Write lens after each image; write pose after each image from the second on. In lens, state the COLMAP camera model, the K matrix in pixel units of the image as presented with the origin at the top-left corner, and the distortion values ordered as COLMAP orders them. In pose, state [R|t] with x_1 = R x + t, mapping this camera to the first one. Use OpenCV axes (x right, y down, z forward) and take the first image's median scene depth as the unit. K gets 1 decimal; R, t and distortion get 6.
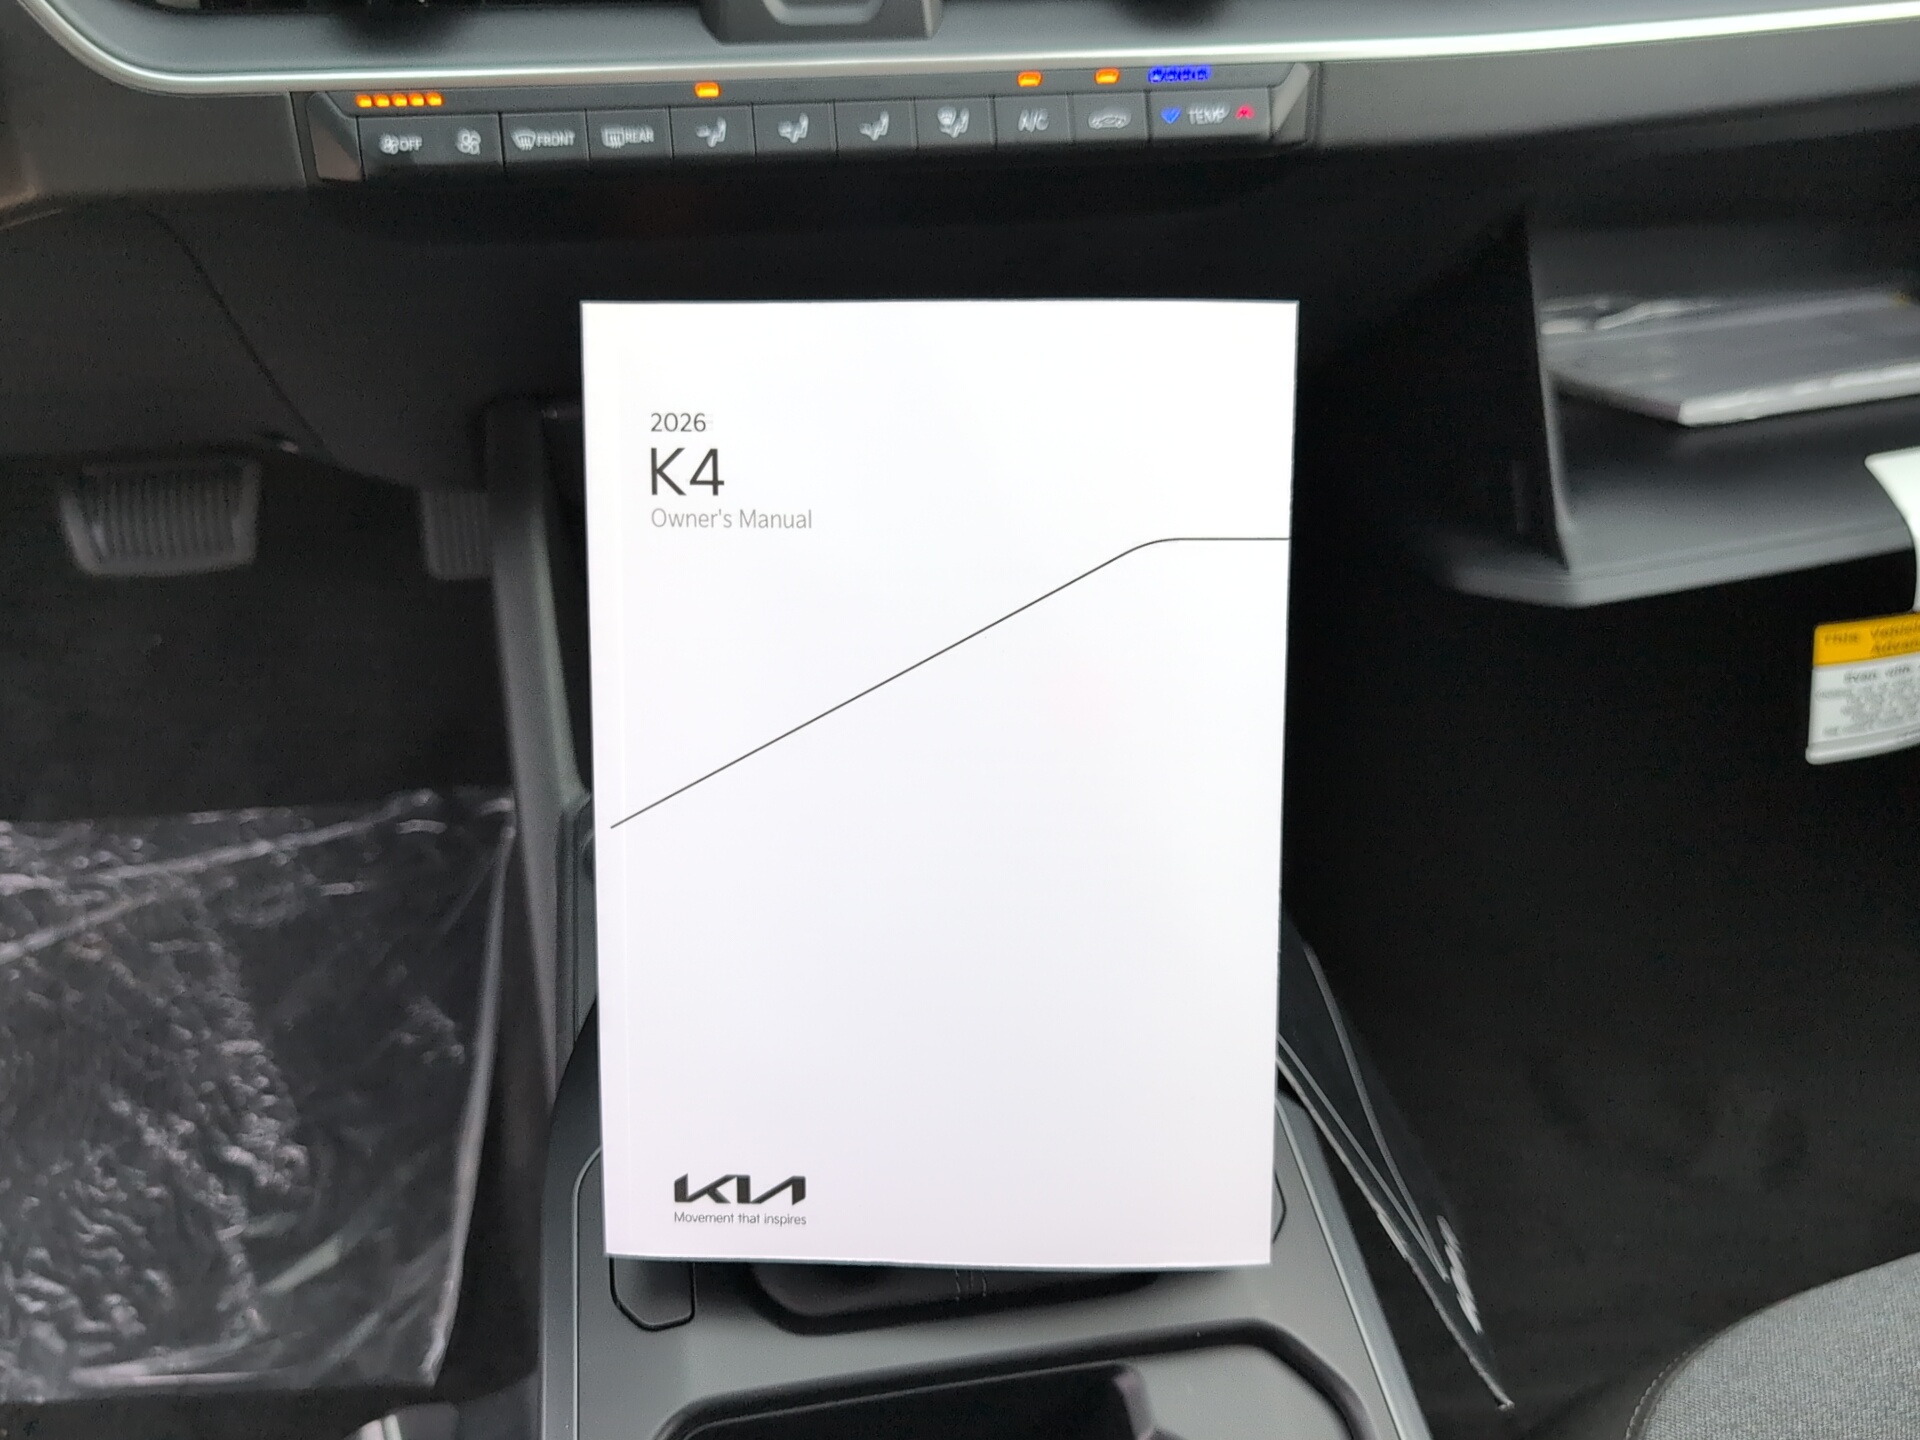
lens RADIAL K [[1609.6, 0, 960.0], [0, 1609.6, 720.0], [0, 0, 1]] dist [-0.009794, -0.009874]
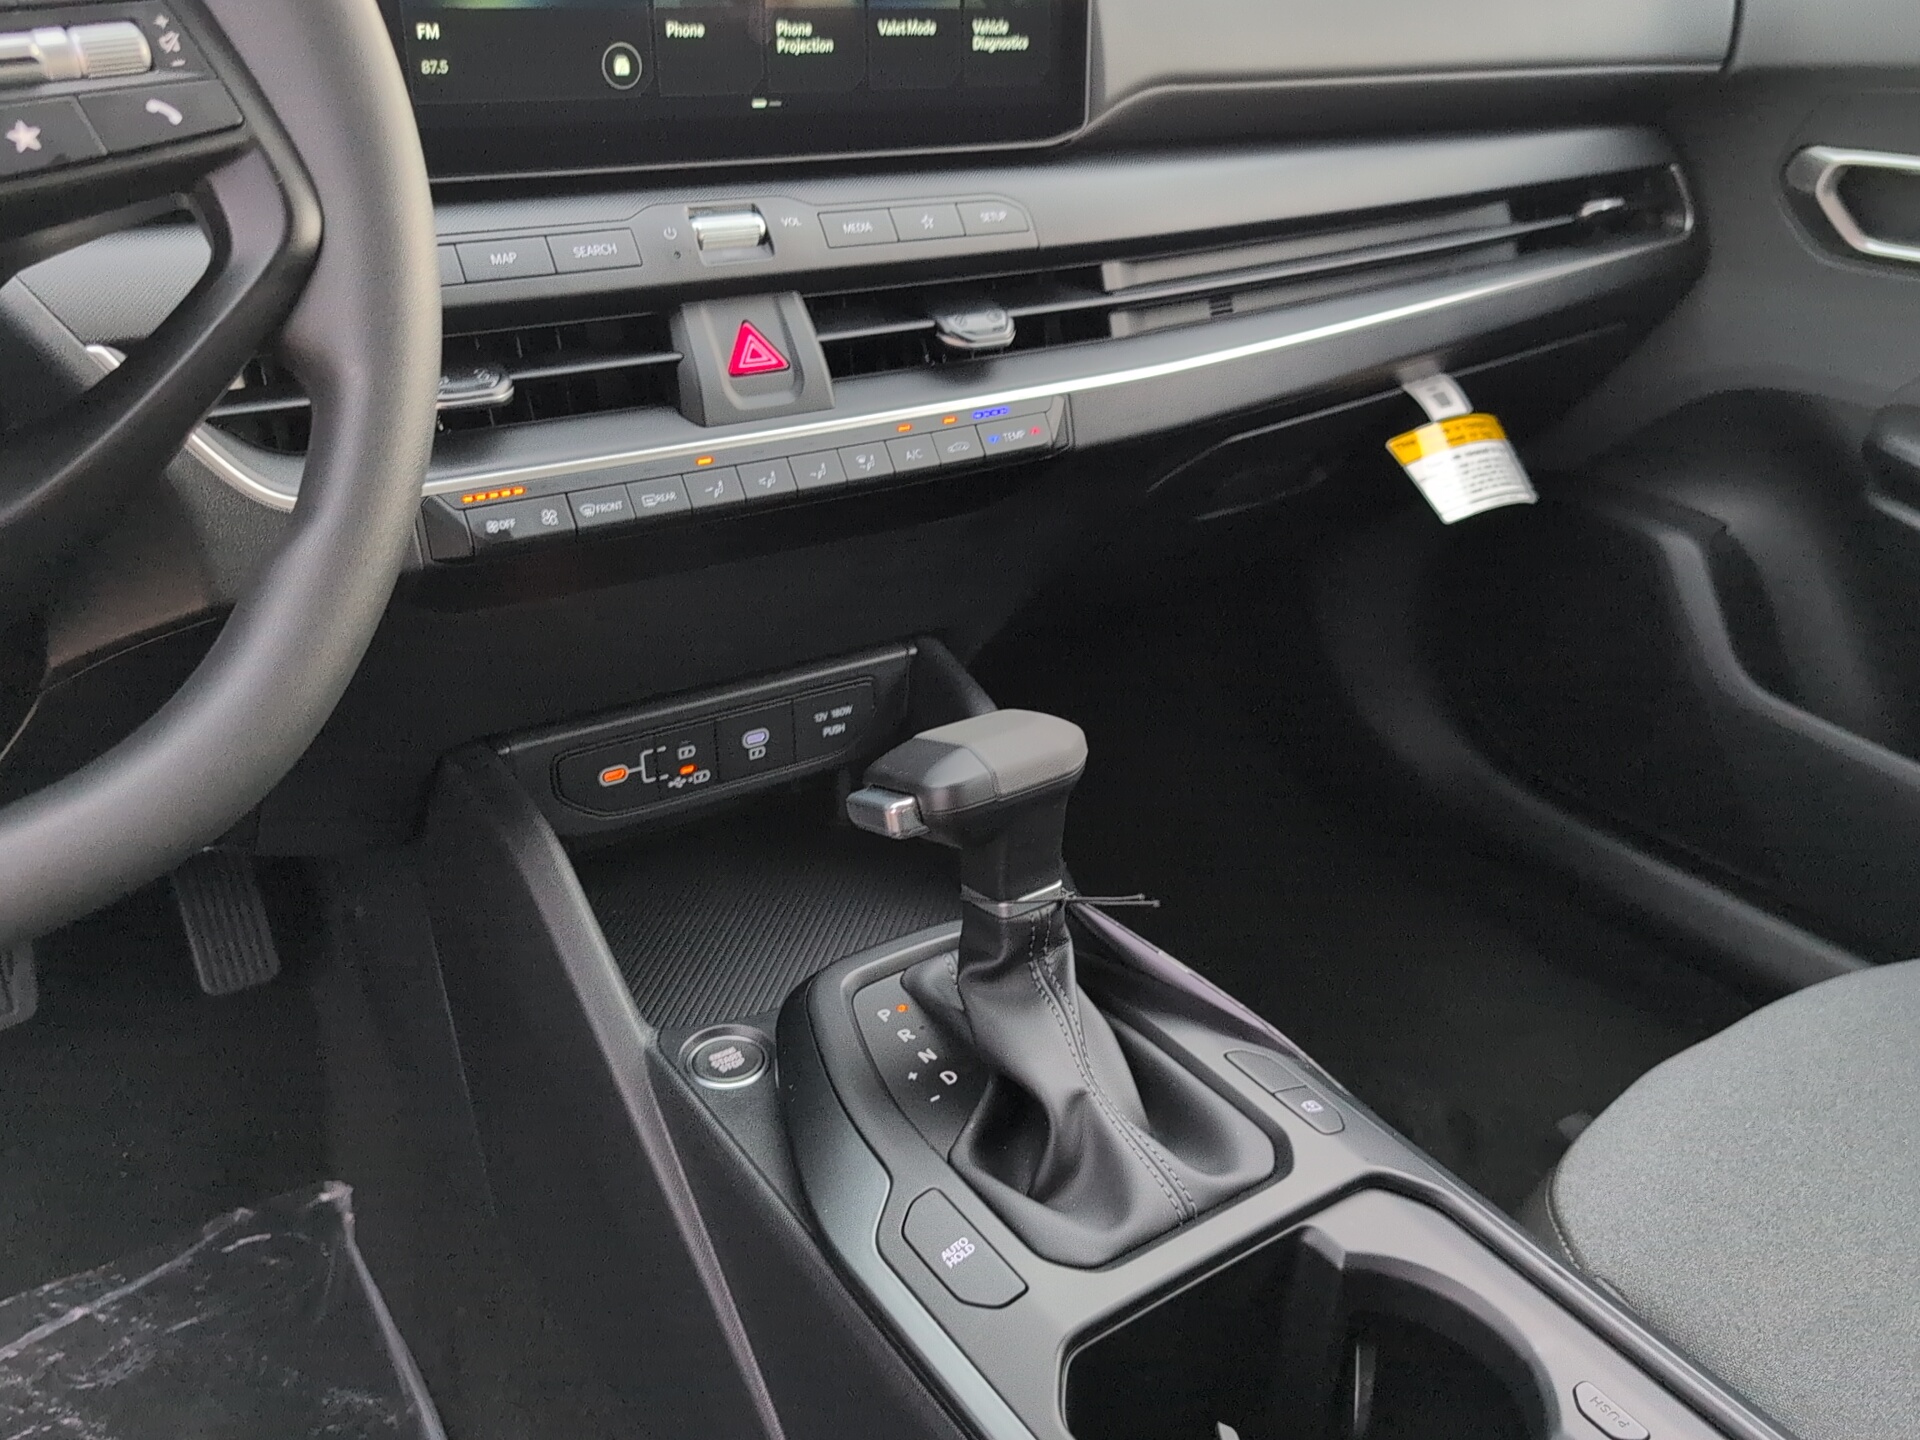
lens RADIAL K [[1609.6, 0, 960.0], [0, 1609.6, 720.0], [0, 0, 1]] dist [-0.009794, -0.009874]
pose [[0.904910, -0.190522, 0.380577, -0.531424], [0.274415, 0.944699, -0.179557, 0.126707], [-0.325322, 0.266919, 0.907150, -0.263453]]
